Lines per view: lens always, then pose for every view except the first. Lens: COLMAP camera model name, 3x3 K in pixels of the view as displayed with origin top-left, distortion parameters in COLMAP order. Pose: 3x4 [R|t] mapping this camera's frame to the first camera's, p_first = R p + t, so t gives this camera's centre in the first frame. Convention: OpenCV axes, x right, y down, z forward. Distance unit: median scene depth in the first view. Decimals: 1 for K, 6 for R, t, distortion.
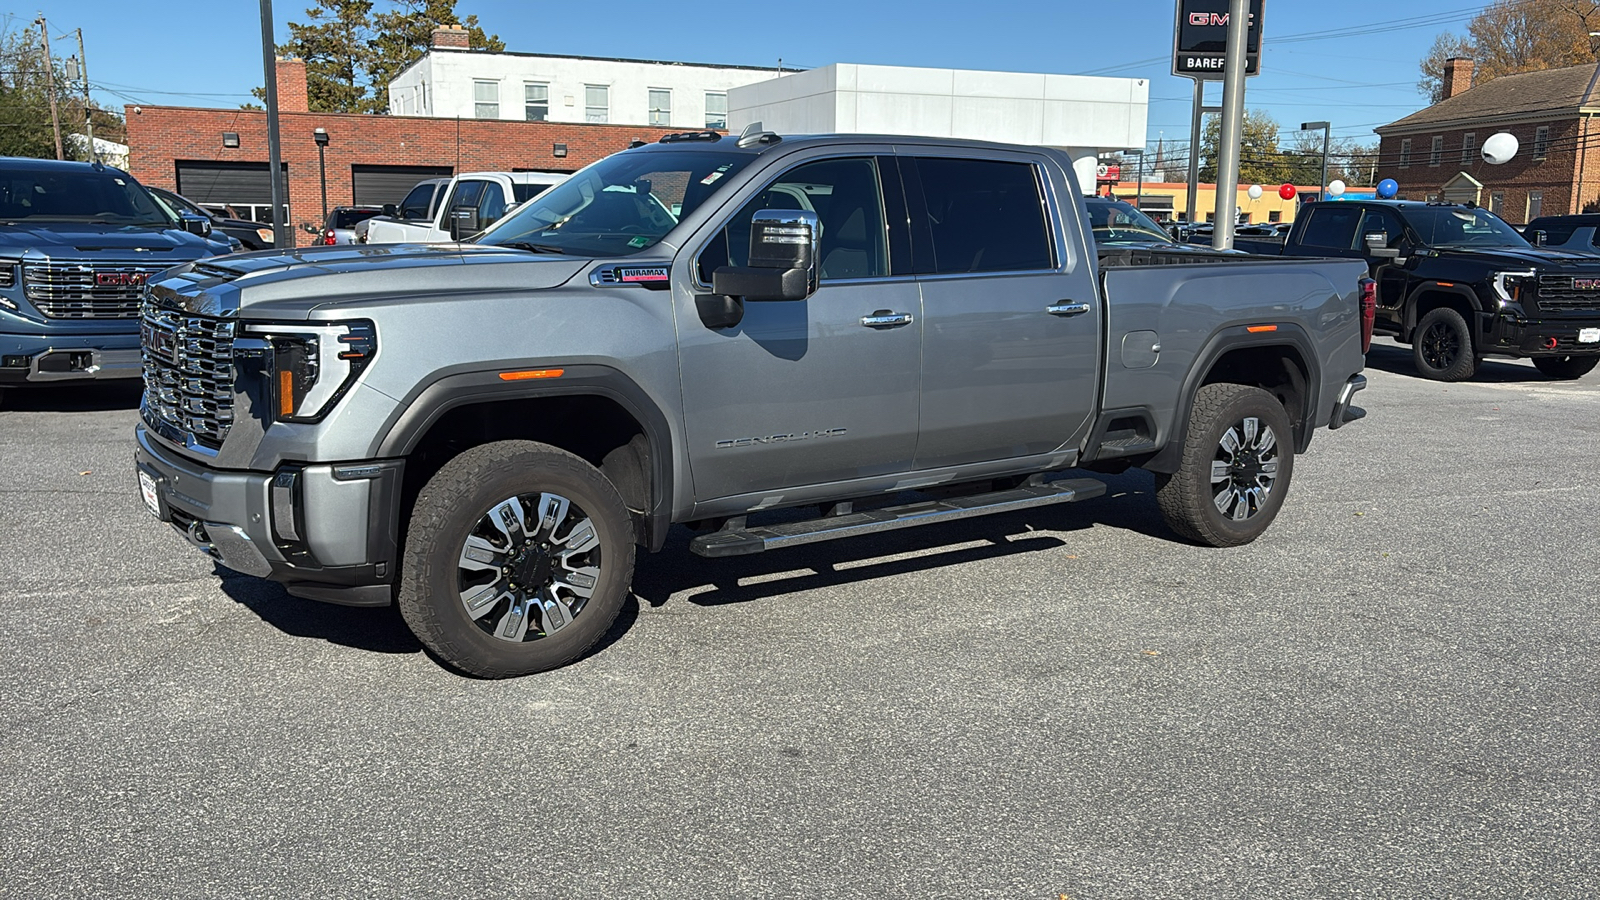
lens RADIAL K [[1381.6, 0, 795.1], [0, 1381.6, 466.9], [0, 0, 1]] dist [0.043449, -0.036983]
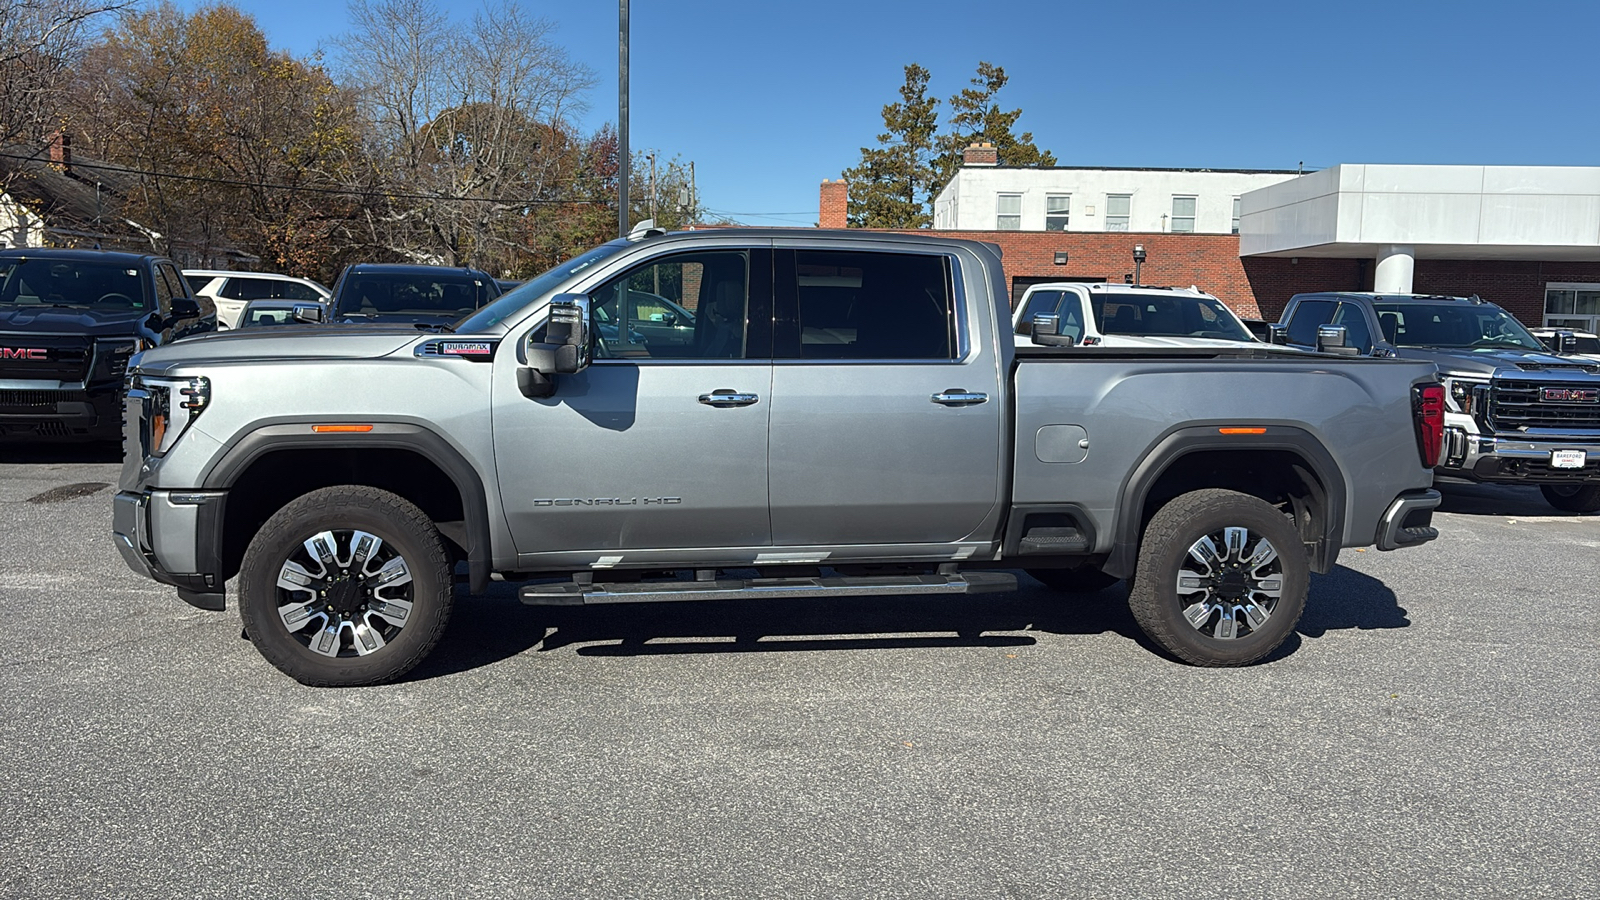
lens RADIAL K [[1381.6, 0, 807.4], [0, 1381.6, 439.4], [0, 0, 1]] dist [0.043449, -0.036983]
pose [[0.917261, 0.044175, -0.395829, 0.529333], [-0.081930, 0.993504, -0.078982, 0.003341], [0.389769, 0.104877, 0.914921, 0.054308]]
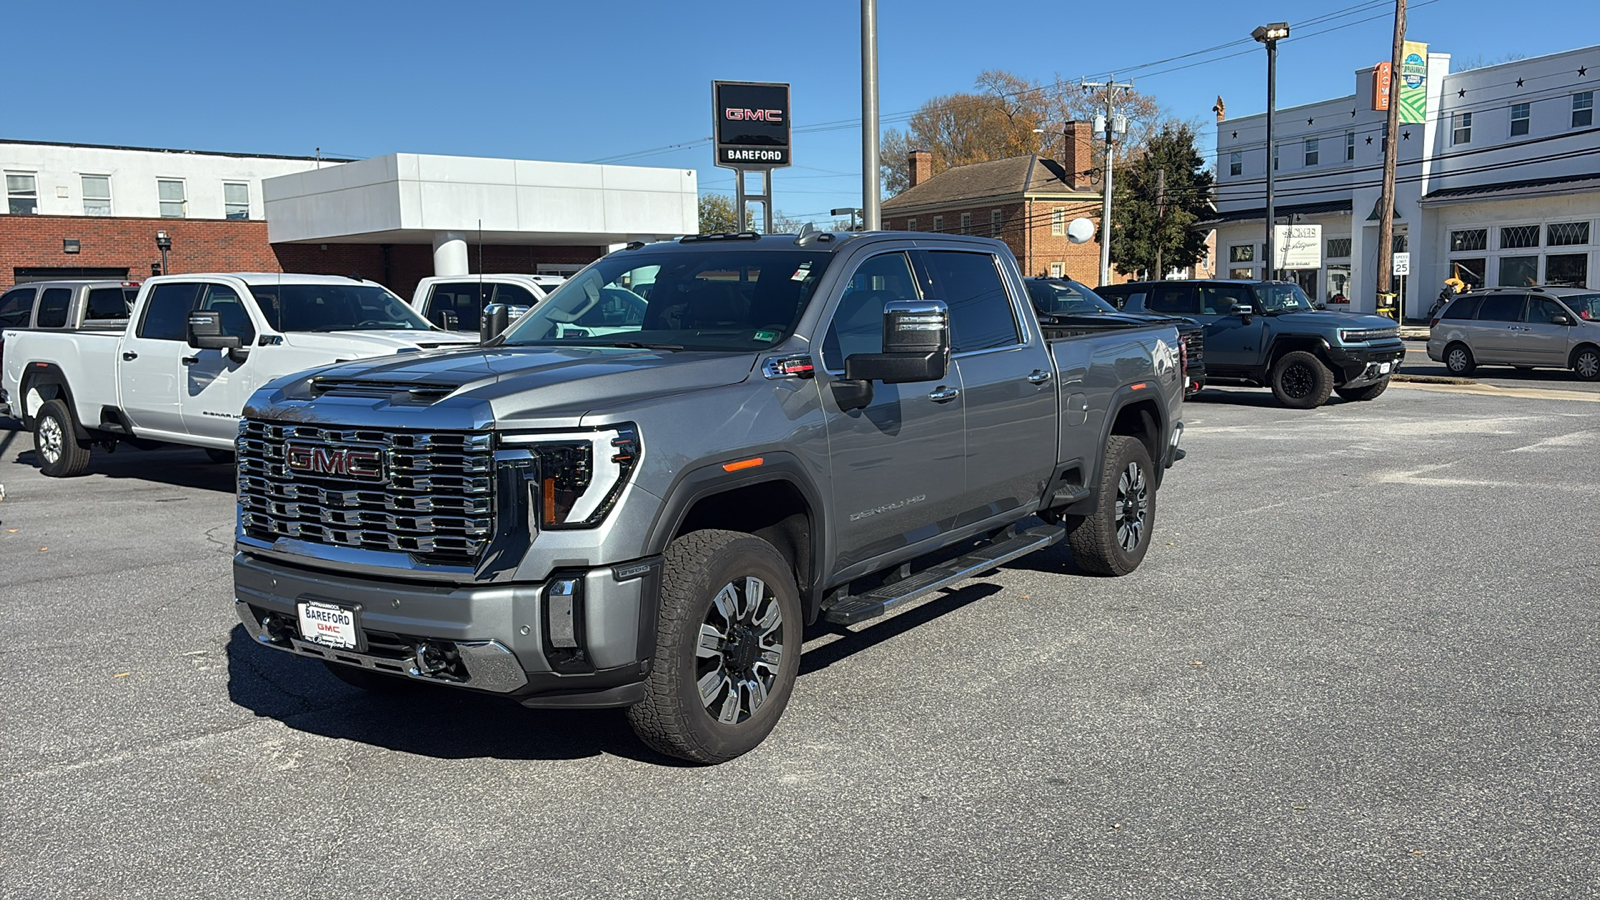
lens RADIAL K [[1381.6, 0, 797.3], [0, 1381.6, 451.2], [0, 0, 1]] dist [0.043449, -0.036983]
pose [[0.934087, -0.074563, 0.349174, -0.424166], [0.098817, 0.993738, -0.052146, -0.014857], [-0.343100, 0.083213, 0.935606, 0.002816]]
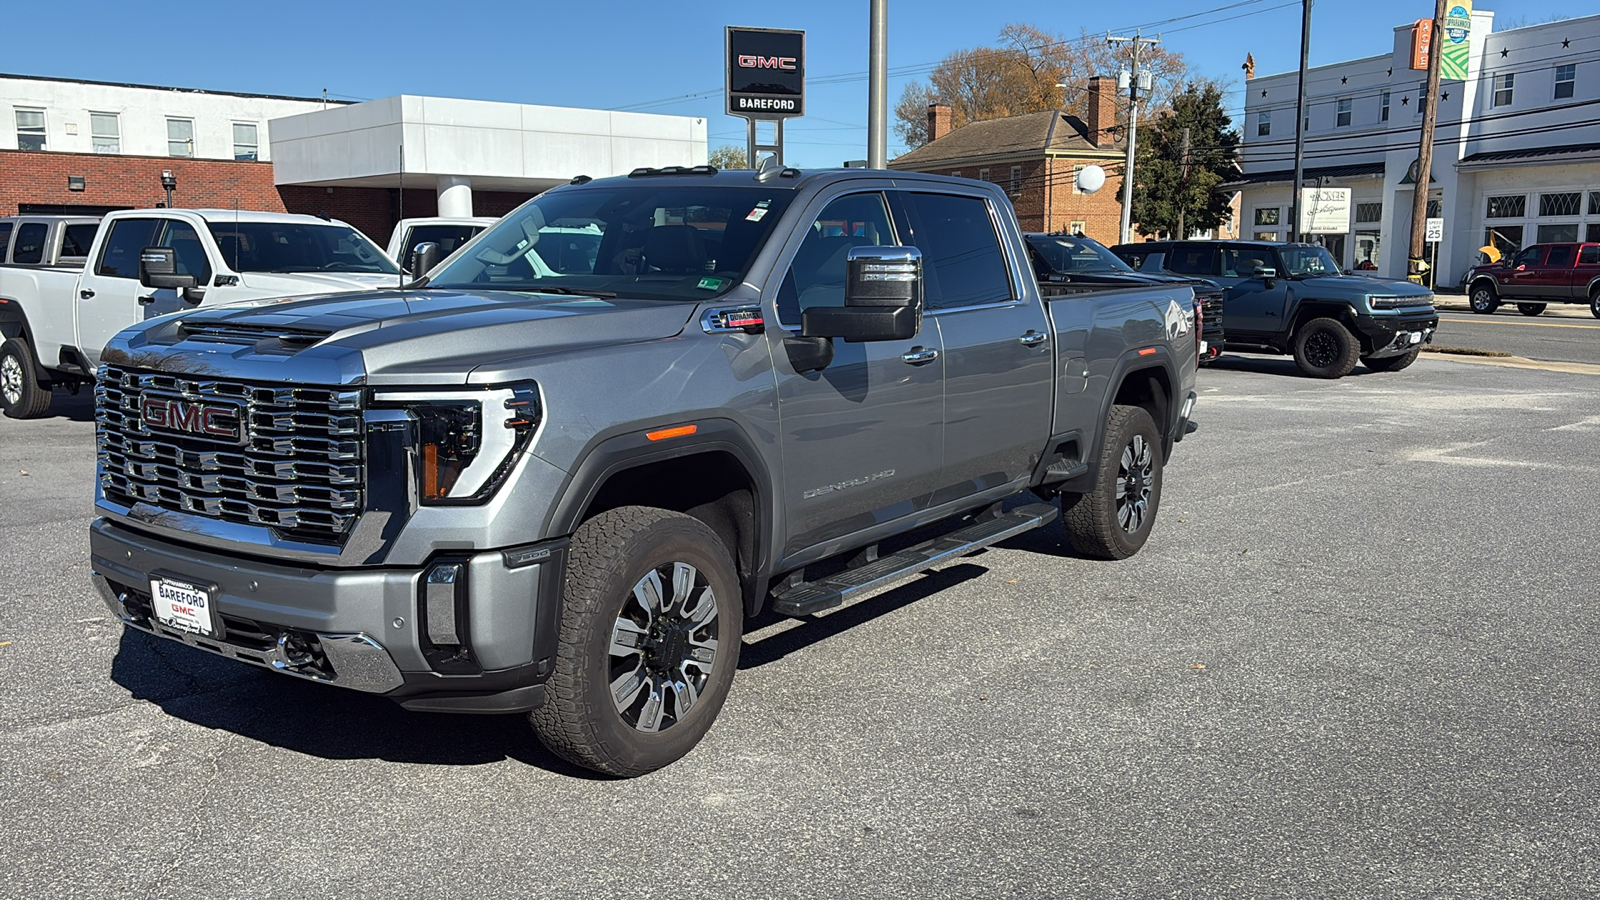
lens RADIAL K [[1381.6, 0, 766.8], [0, 1381.6, 451.7], [0, 0, 1]] dist [0.043449, -0.036983]
pose [[0.946092, -0.061520, 0.318001, -0.343074], [0.072458, 0.997114, -0.022673, -0.024141], [-0.315688, 0.044493, 0.947819, 0.104799]]
